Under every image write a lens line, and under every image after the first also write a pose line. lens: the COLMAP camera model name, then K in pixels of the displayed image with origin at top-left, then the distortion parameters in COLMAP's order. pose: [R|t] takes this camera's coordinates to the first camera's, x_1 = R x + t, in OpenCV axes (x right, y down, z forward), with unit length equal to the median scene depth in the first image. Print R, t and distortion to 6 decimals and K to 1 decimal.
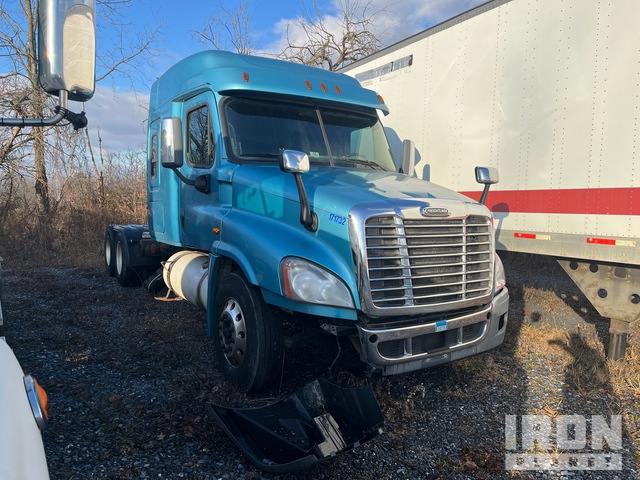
lens RADIAL K [[481.6, 0, 320.0], [0, 481.6, 240.0], [0, 0, 1]] dist [-0.000716, -0.001485]
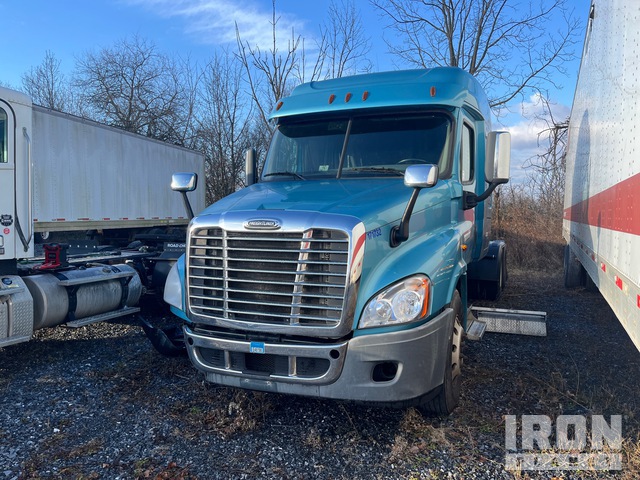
lens RADIAL K [[481.6, 0, 320.0], [0, 481.6, 240.0], [0, 0, 1]] dist [-0.000716, -0.001485]
pose [[0.569715, 0.022280, -0.821540, 1.078669], [-0.048365, 0.998809, -0.006452, -0.027650], [0.820418, 0.043410, 0.570114, 0.566047]]
